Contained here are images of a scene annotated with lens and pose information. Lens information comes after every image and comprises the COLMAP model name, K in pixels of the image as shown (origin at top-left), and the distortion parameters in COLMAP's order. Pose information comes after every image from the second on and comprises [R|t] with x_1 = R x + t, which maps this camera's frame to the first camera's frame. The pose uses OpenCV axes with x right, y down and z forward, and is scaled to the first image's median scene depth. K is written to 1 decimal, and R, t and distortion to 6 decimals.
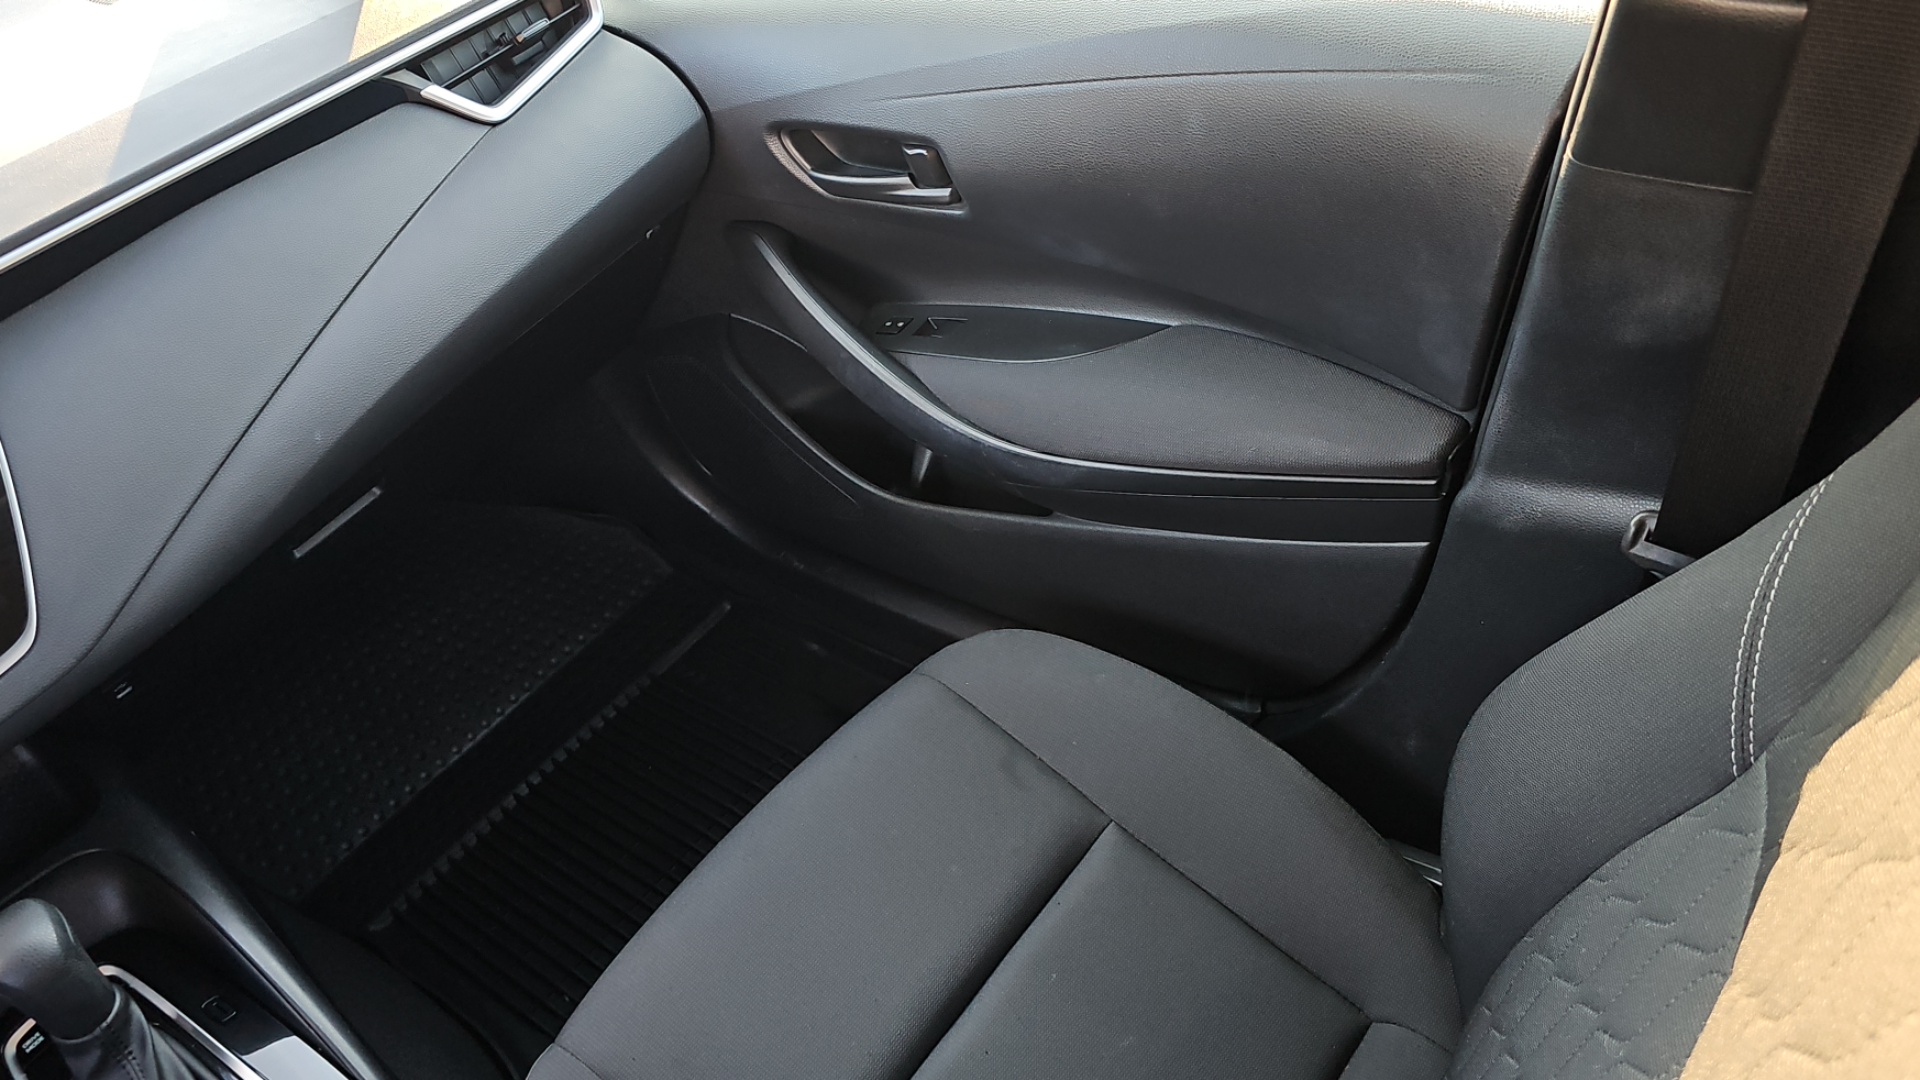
lens RADIAL K [[1420.9, 0, 965.3], [0, 1420.9, 545.0], [0, 0, 1]] dist [0.053732, -0.043401]
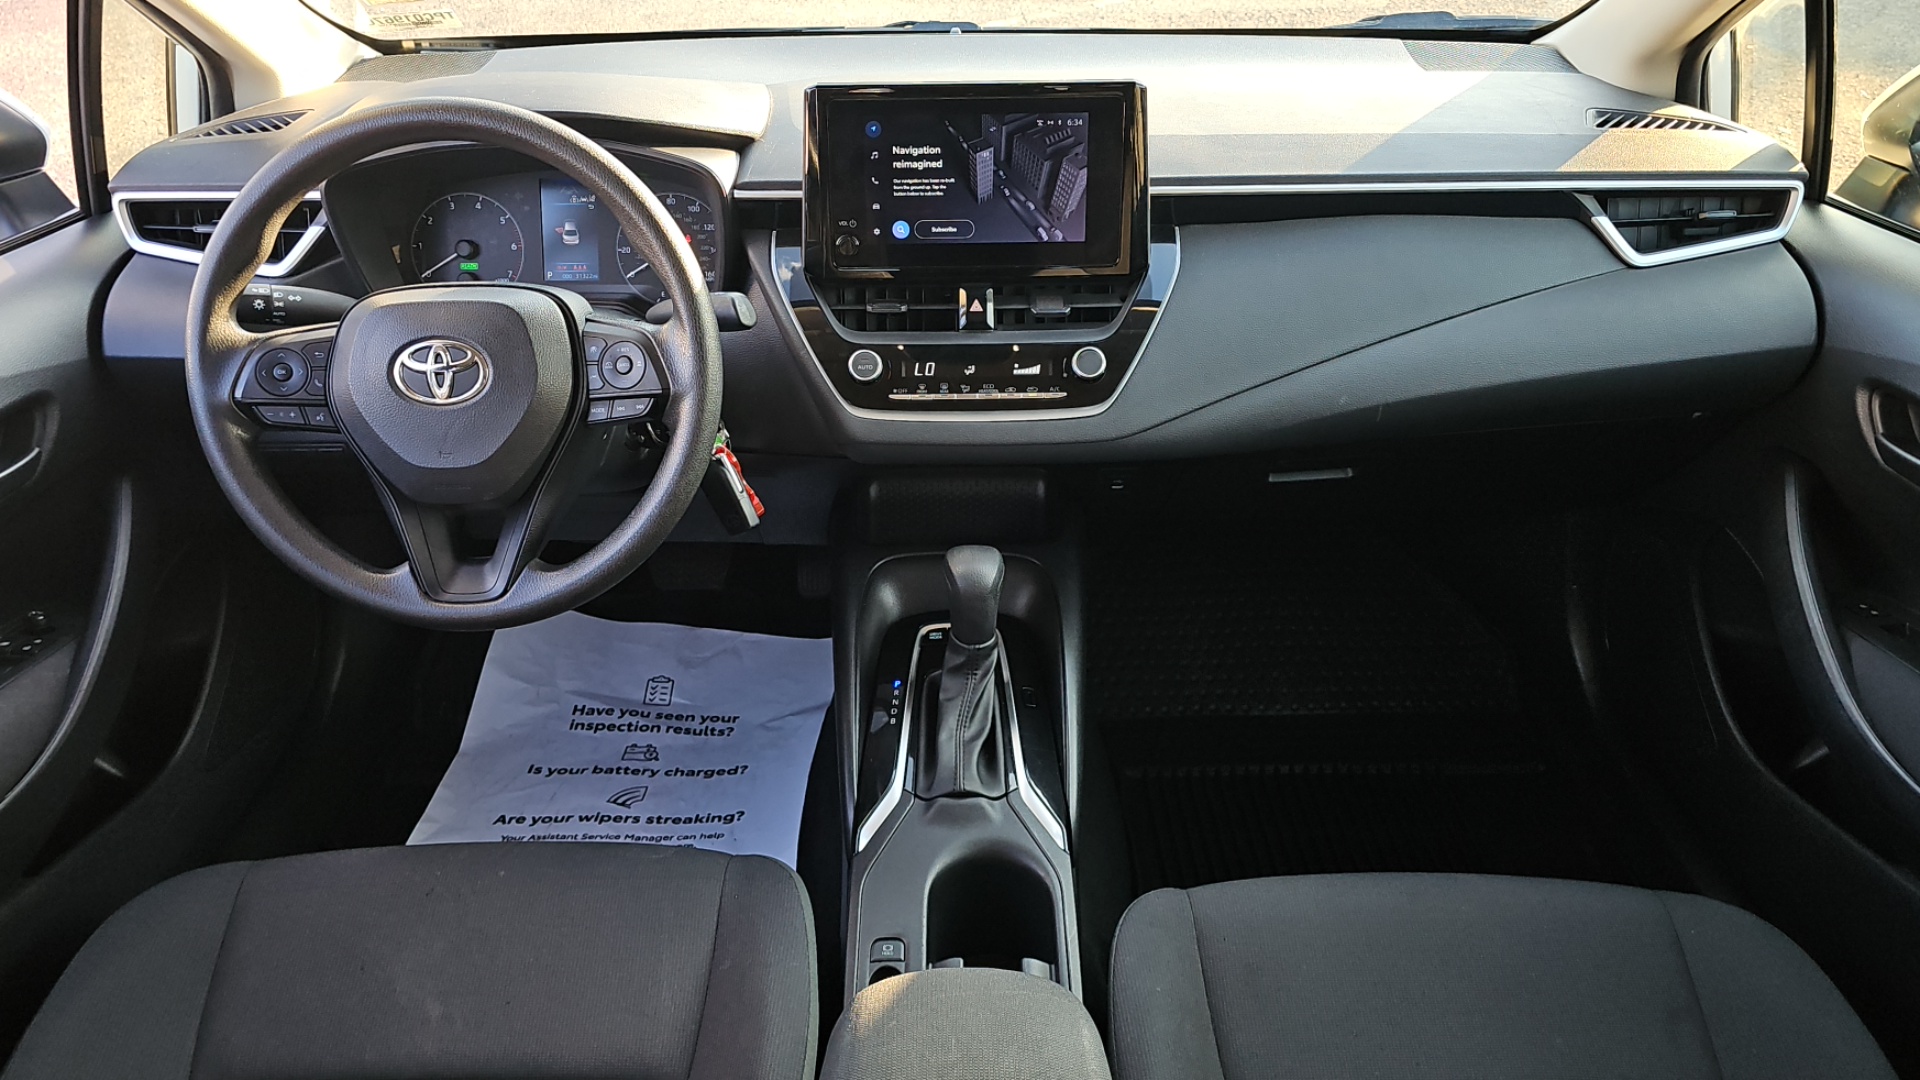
lens RADIAL K [[1420.9, 0, 951.3], [0, 1420.9, 526.4], [0, 0, 1]] dist [0.053732, -0.043401]
pose [[0.613122, 0.533410, -0.582714, 0.119904], [-0.598788, 0.794934, 0.097639, 0.087035], [0.515301, 0.289057, 0.806791, -0.155155]]
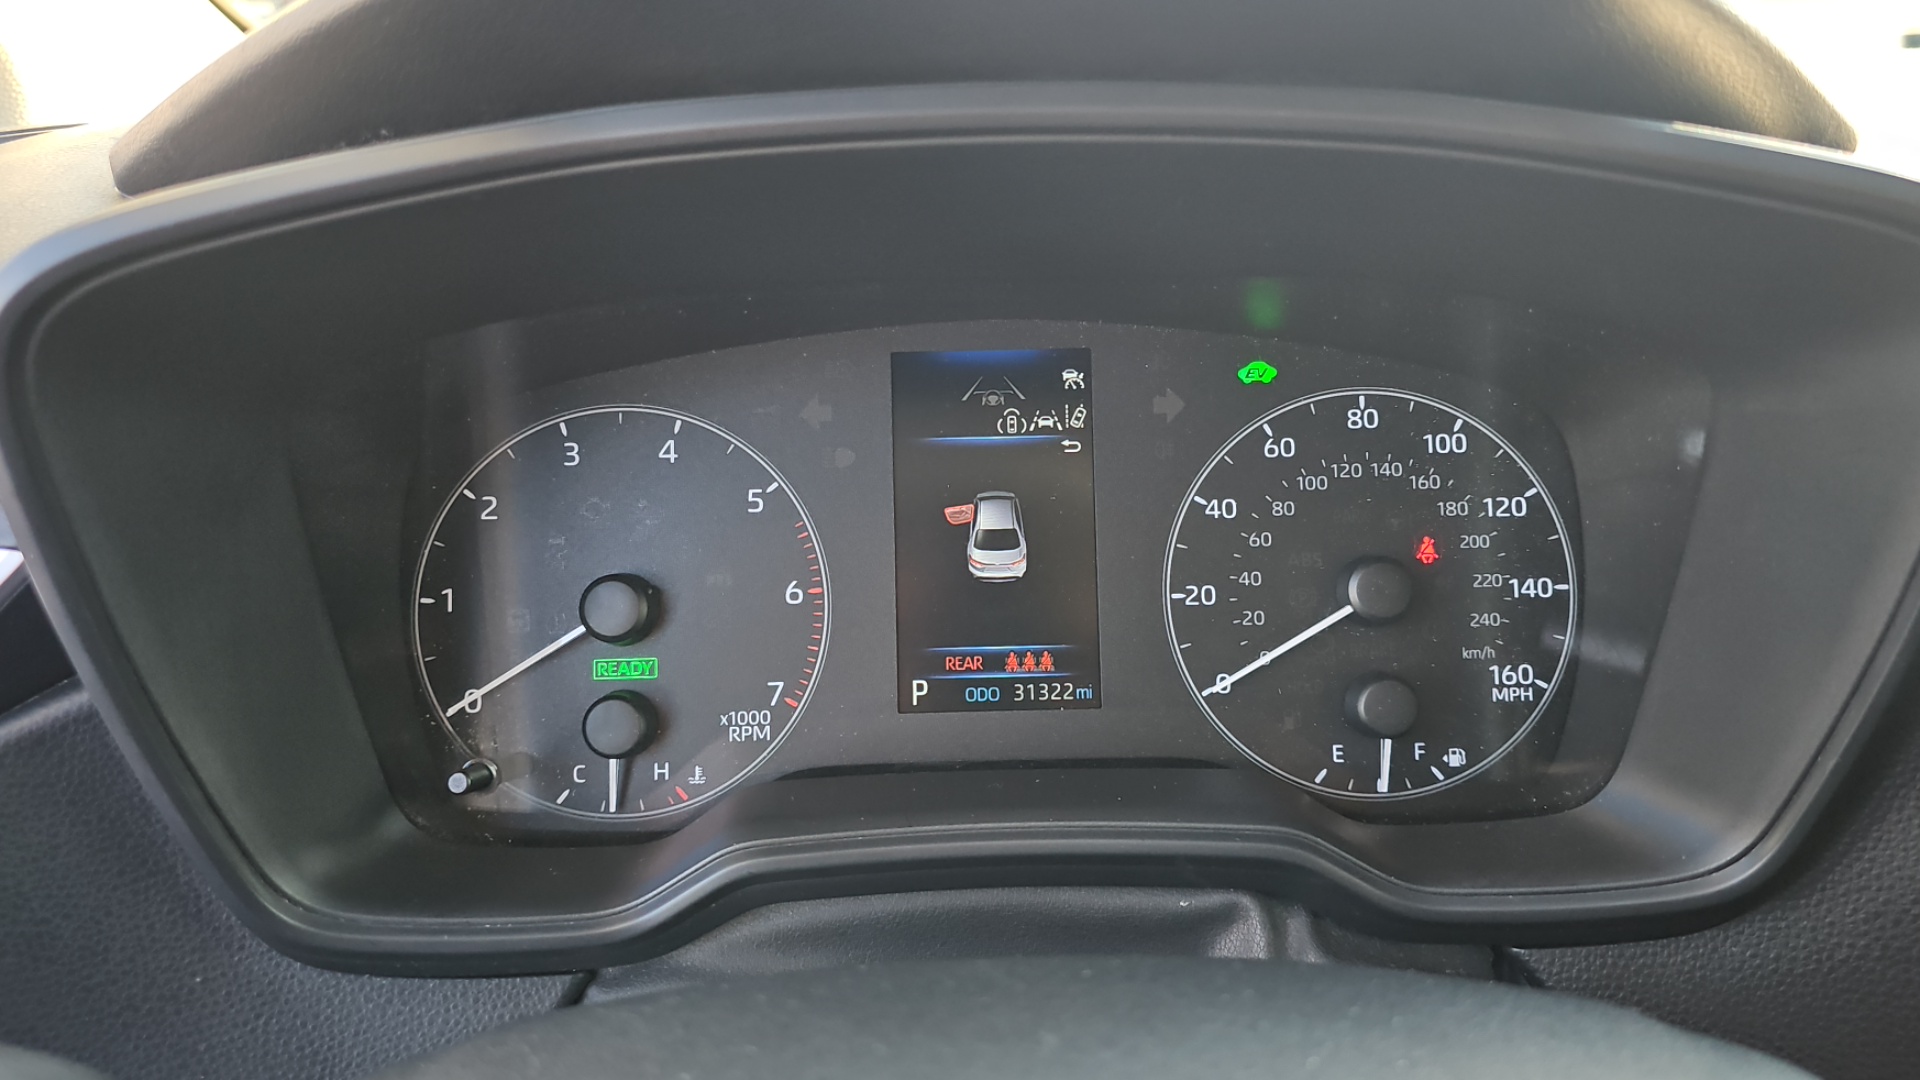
lens RADIAL K [[1420.9, 0, 949.9], [0, 1420.9, 535.1], [0, 0, 1]] dist [0.053732, -0.043401]
pose [[0.647635, 0.402826, -0.646761, -0.732318], [-0.580920, 0.810309, -0.077015, 0.235877], [0.493053, 0.425595, 0.758794, 0.339380]]
